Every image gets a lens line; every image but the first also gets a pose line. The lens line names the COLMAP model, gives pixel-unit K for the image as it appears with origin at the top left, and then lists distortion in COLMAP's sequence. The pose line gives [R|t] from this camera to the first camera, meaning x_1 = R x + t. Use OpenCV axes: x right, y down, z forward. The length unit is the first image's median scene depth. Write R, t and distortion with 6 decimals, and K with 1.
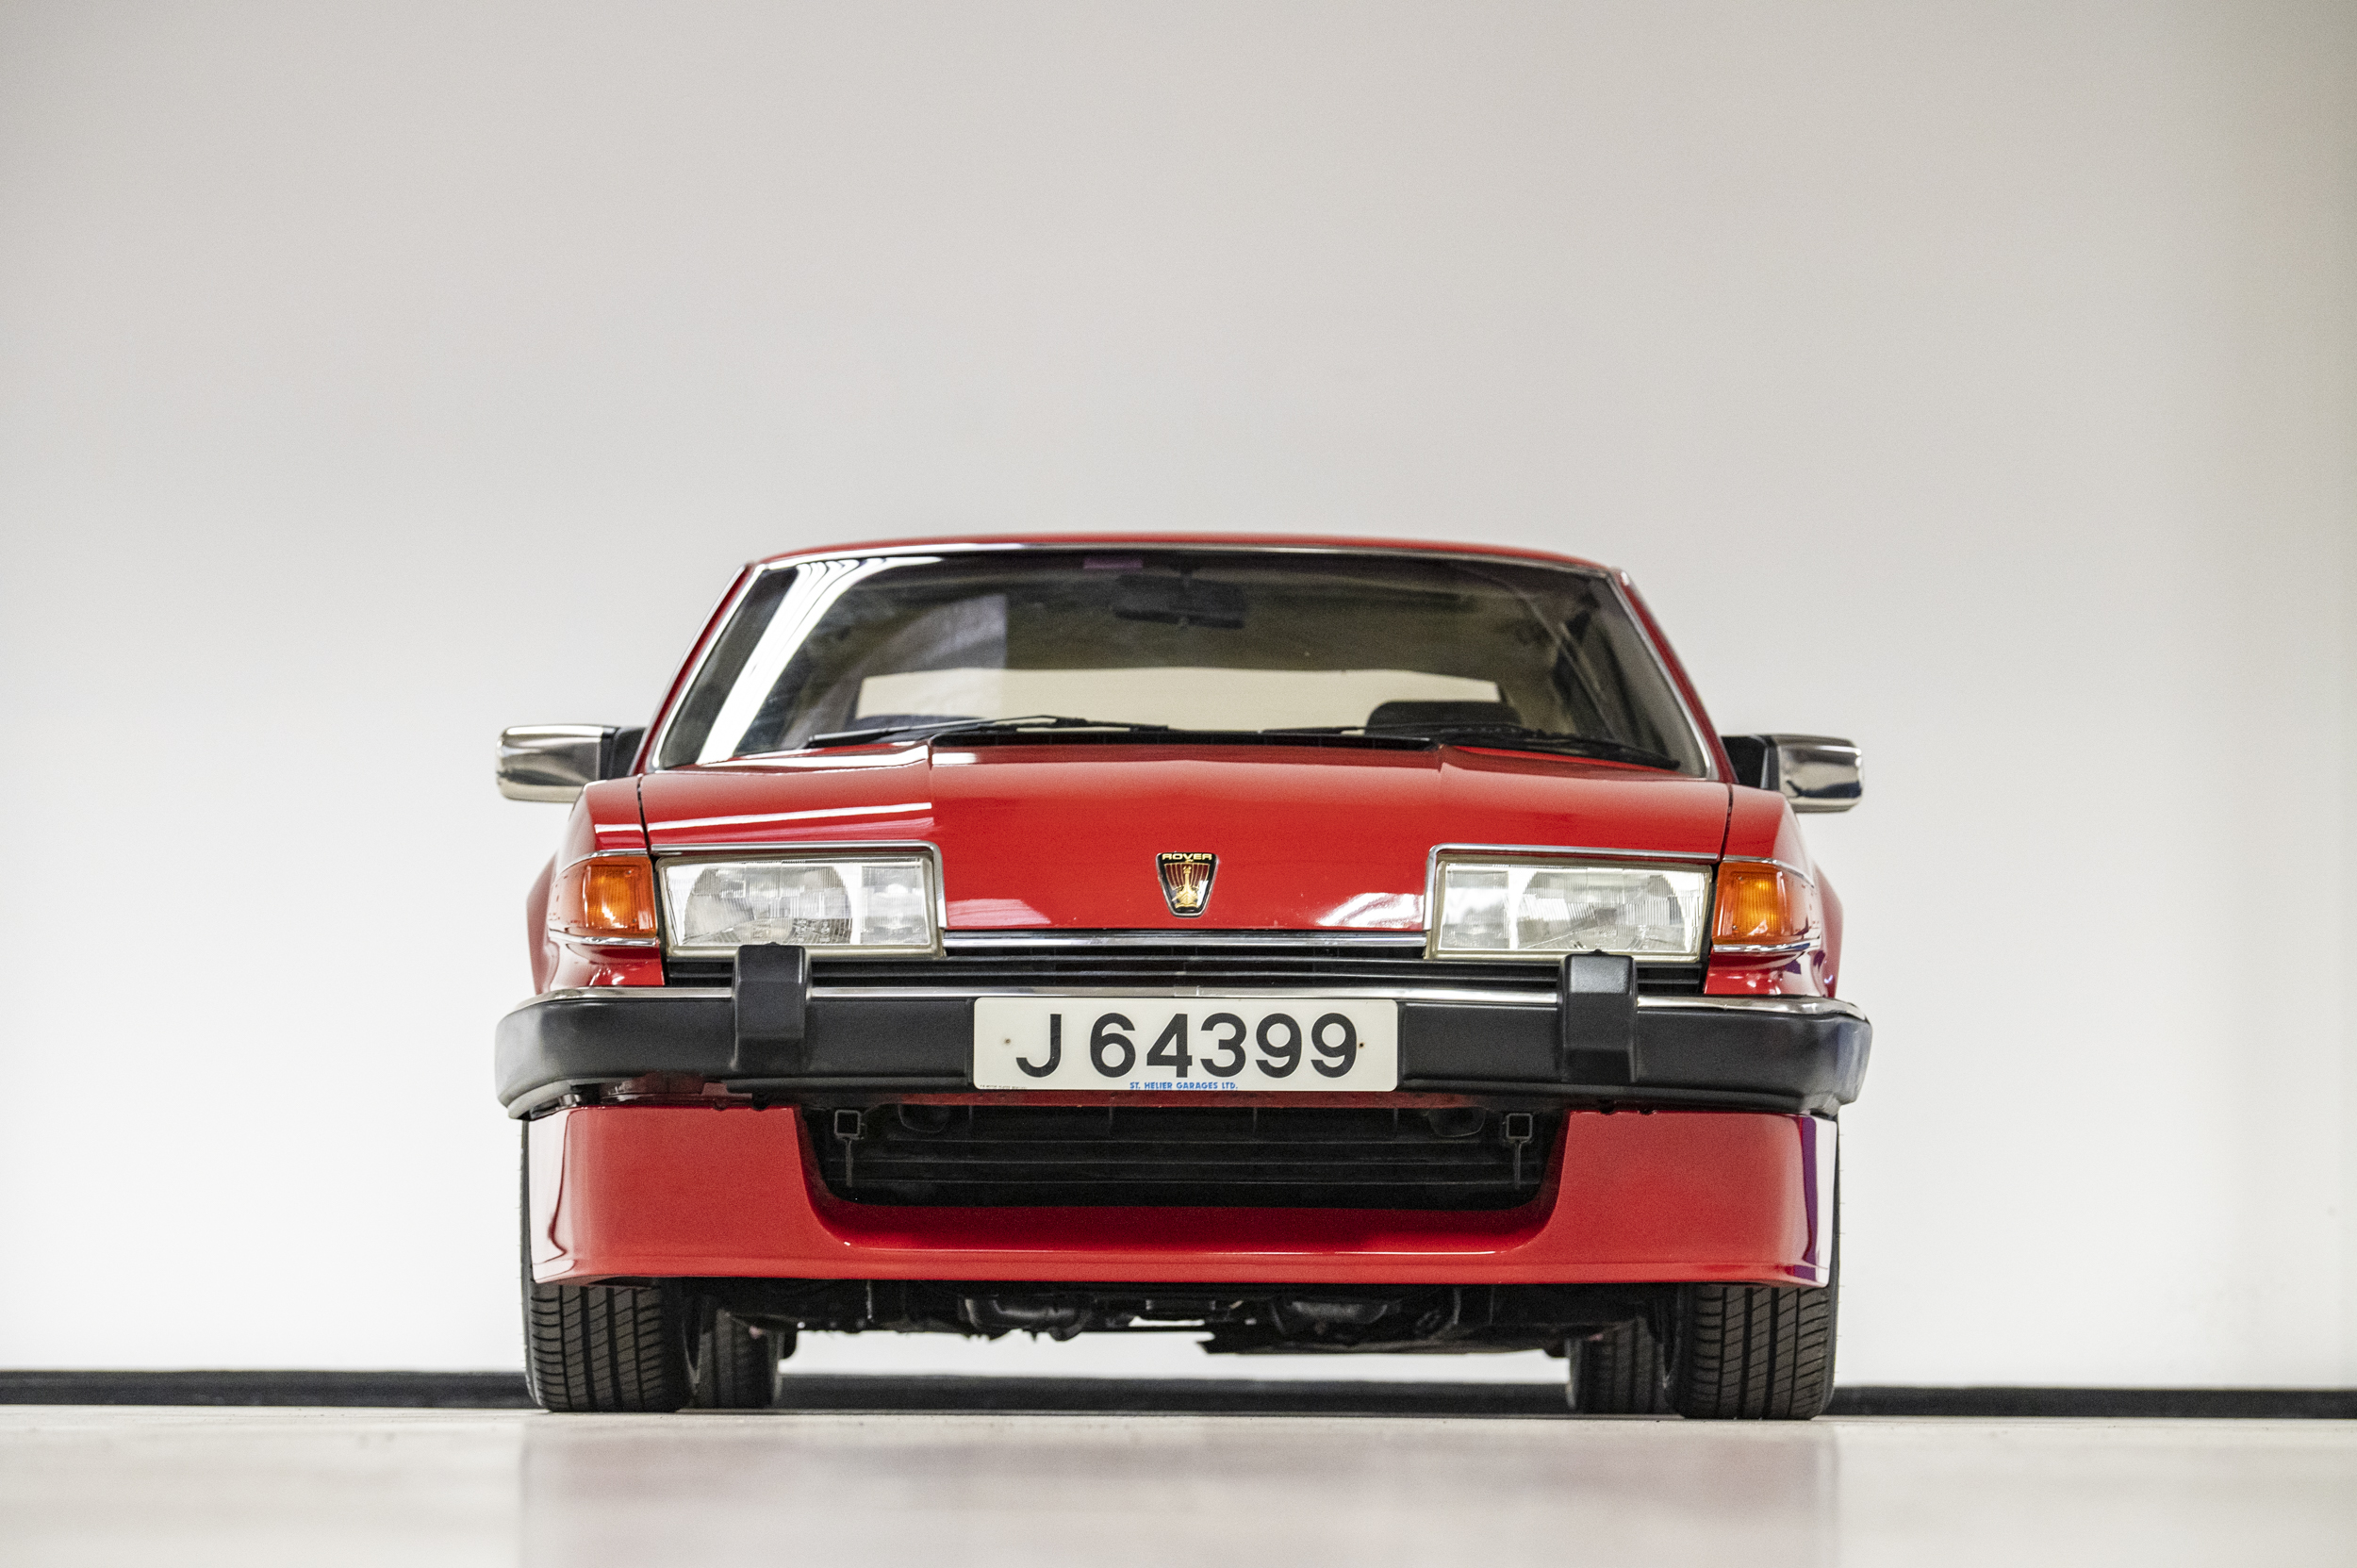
lens RADIAL K [[9441.8, 0, 1178.5], [0, 9441.8, 784.0], [0, 0, 1]] dist [0.031608, 2.908942]
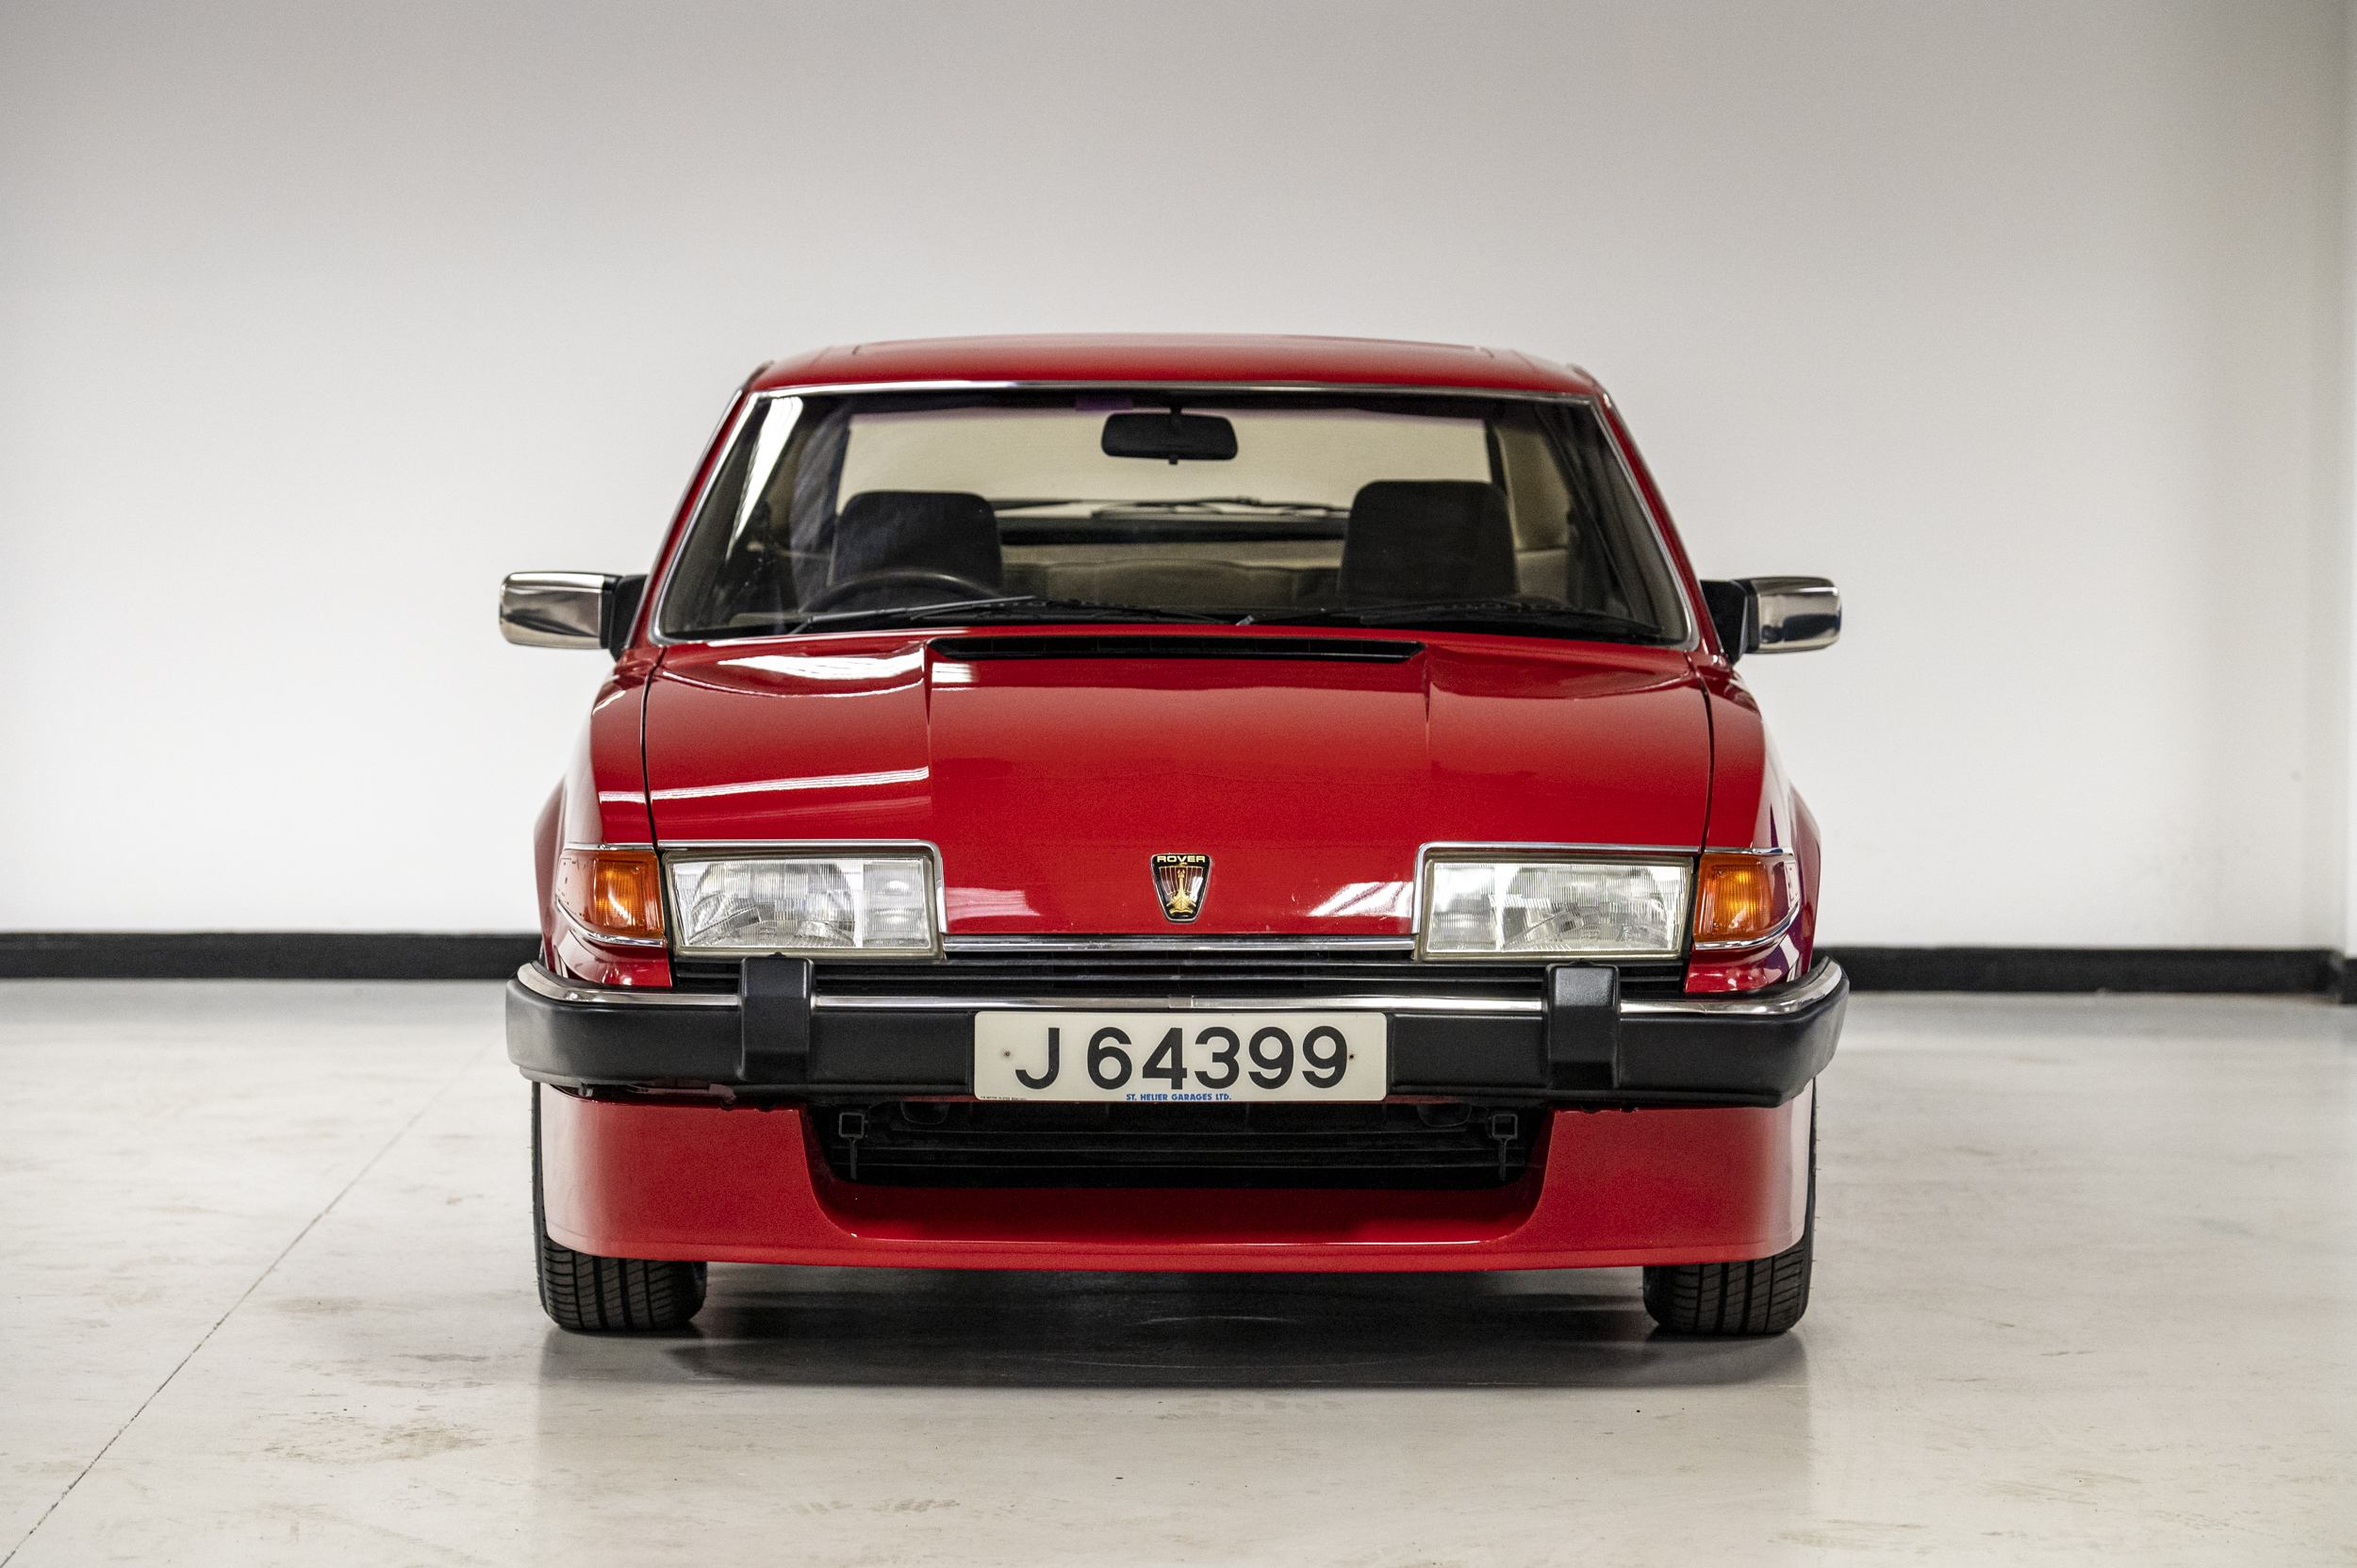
lens RADIAL K [[9441.8, 0, 1178.5], [0, 9441.8, 784.0], [0, 0, 1]] dist [0.031608, 2.908942]
pose [[0.999991, -0.002936, 0.003209, -0.002649], [0.002479, 0.990981, 0.133979, -0.138382], [-0.003574, -0.133970, 0.990979, -0.014209]]
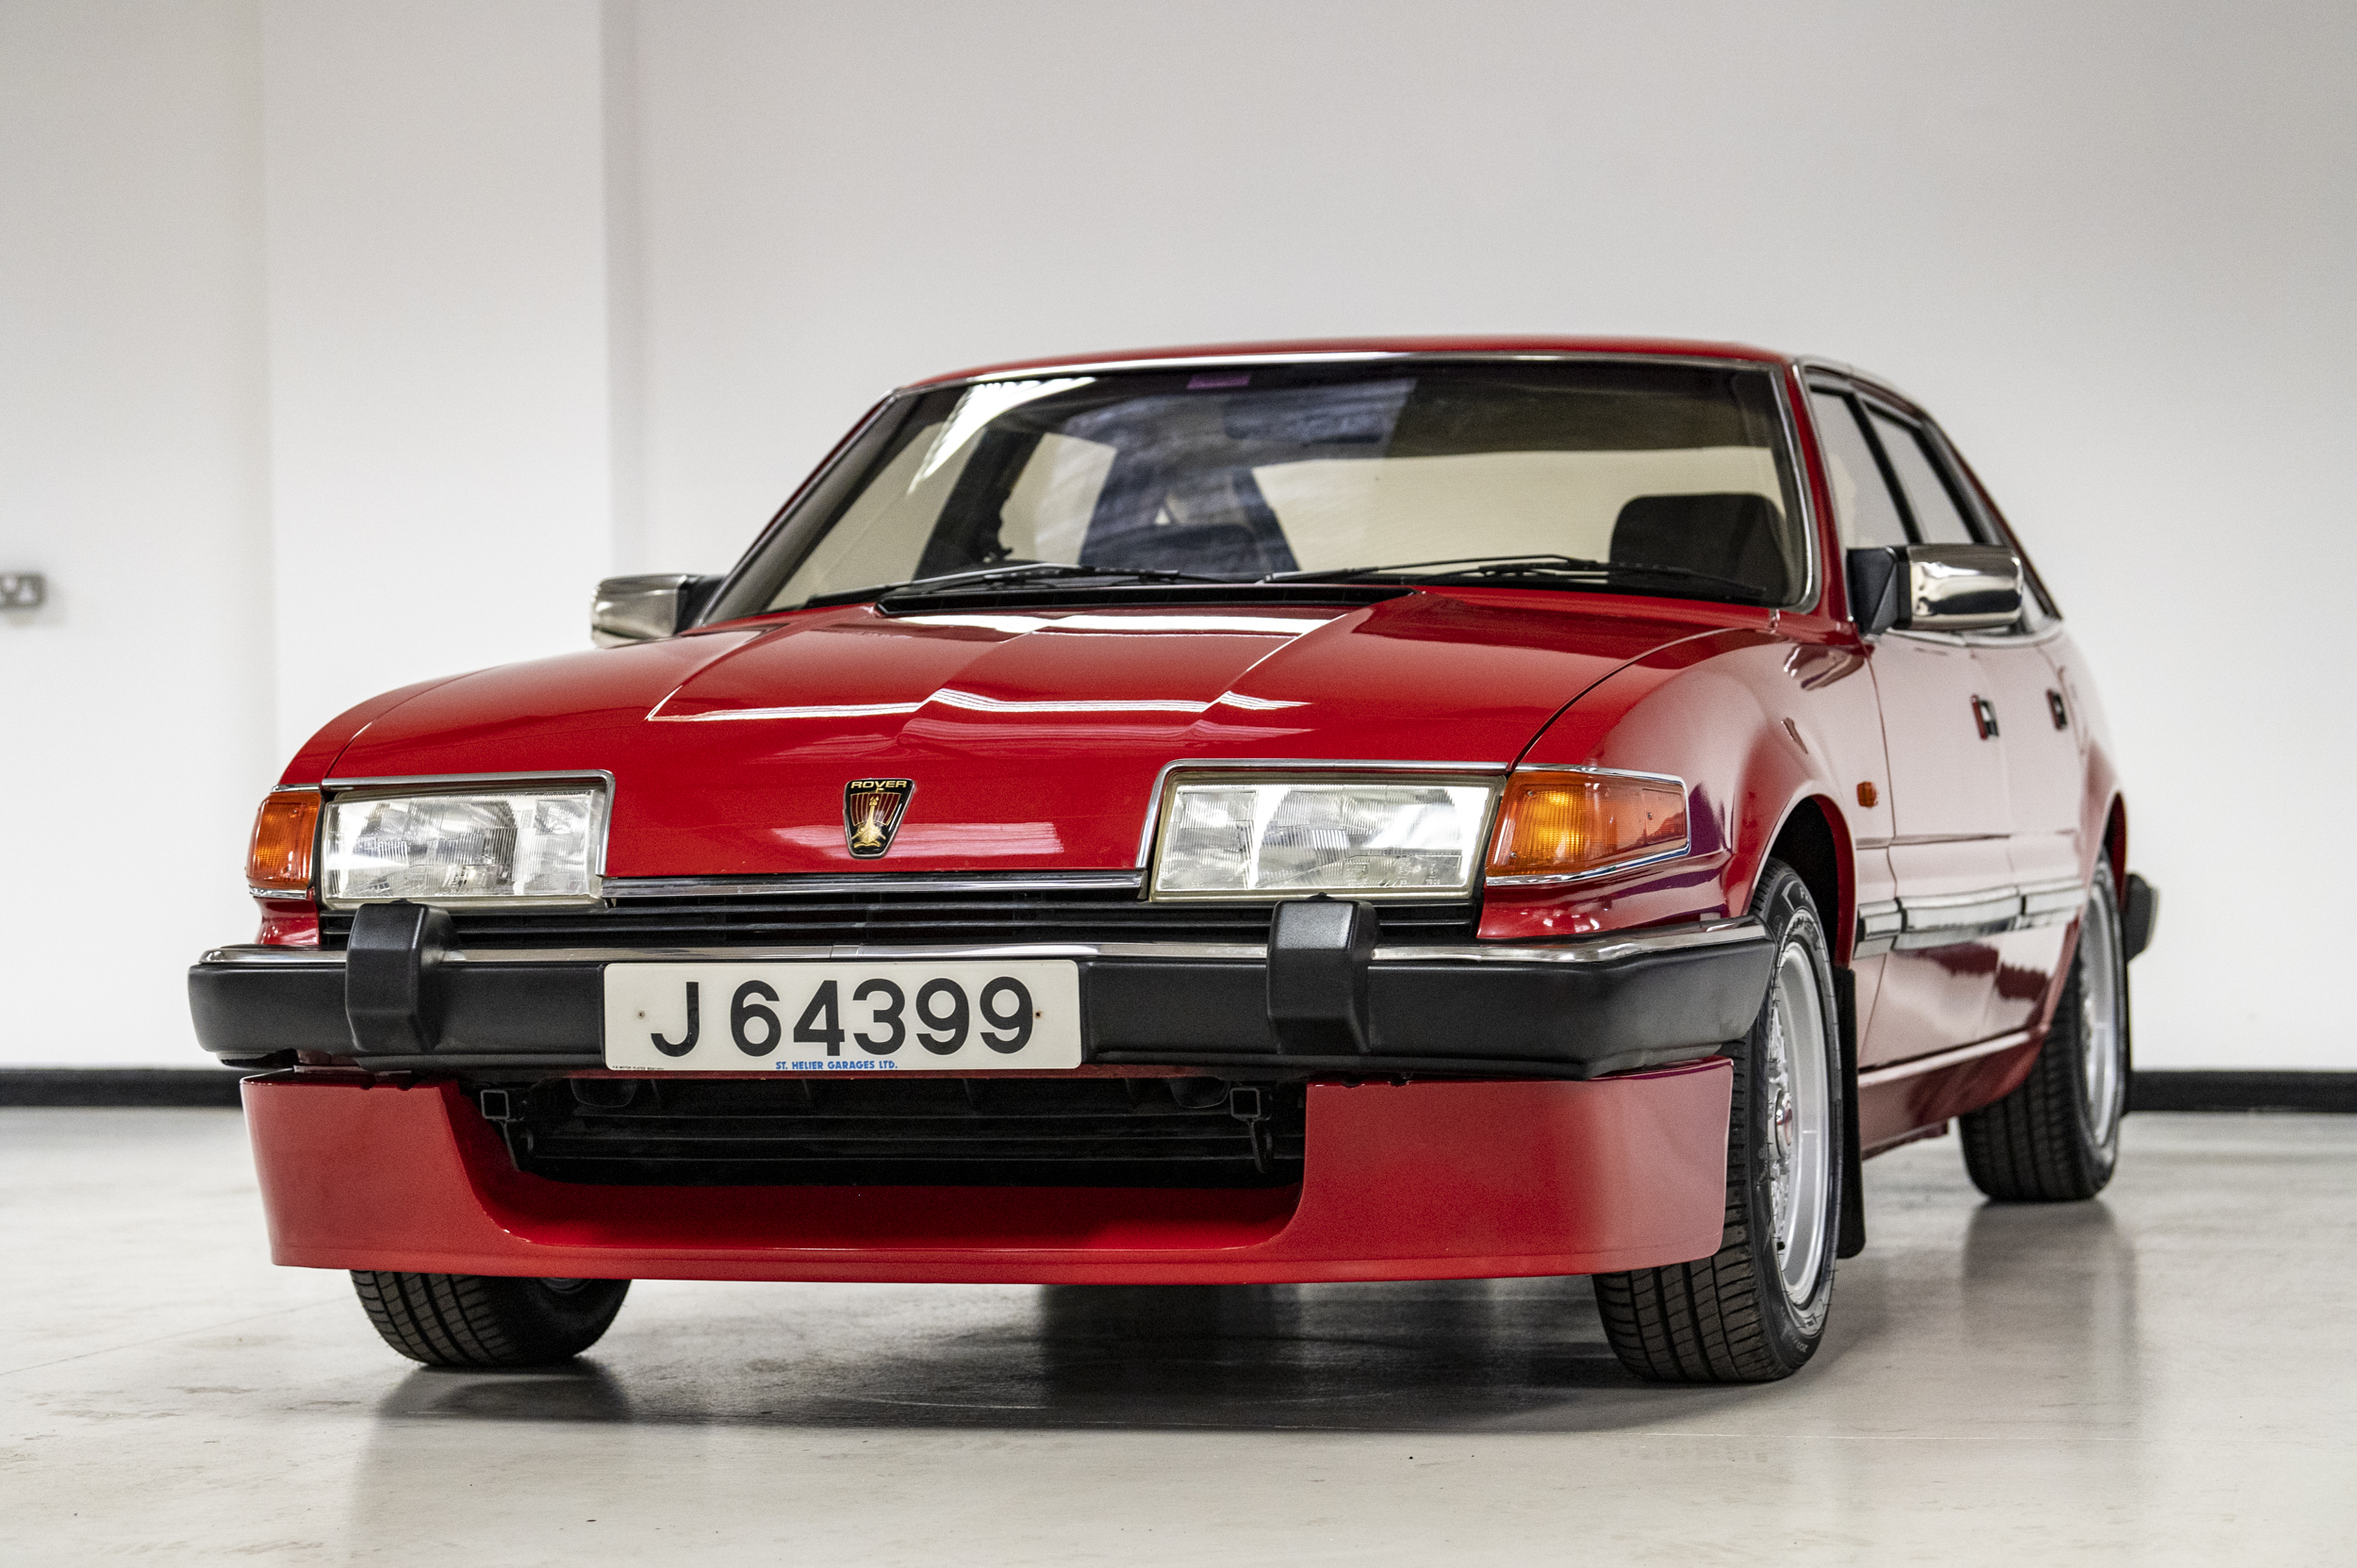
lens RADIAL K [[6131.1, 0, 1178.5], [0, 6131.1, 784.0], [0, 0, 1]] dist [0.073178, 0.183257]
pose [[0.962679, -0.020297, -0.269884, 0.177255], [0.039787, 0.996963, 0.066944, -0.028460], [0.267705, -0.075184, 0.960563, 0.478315]]
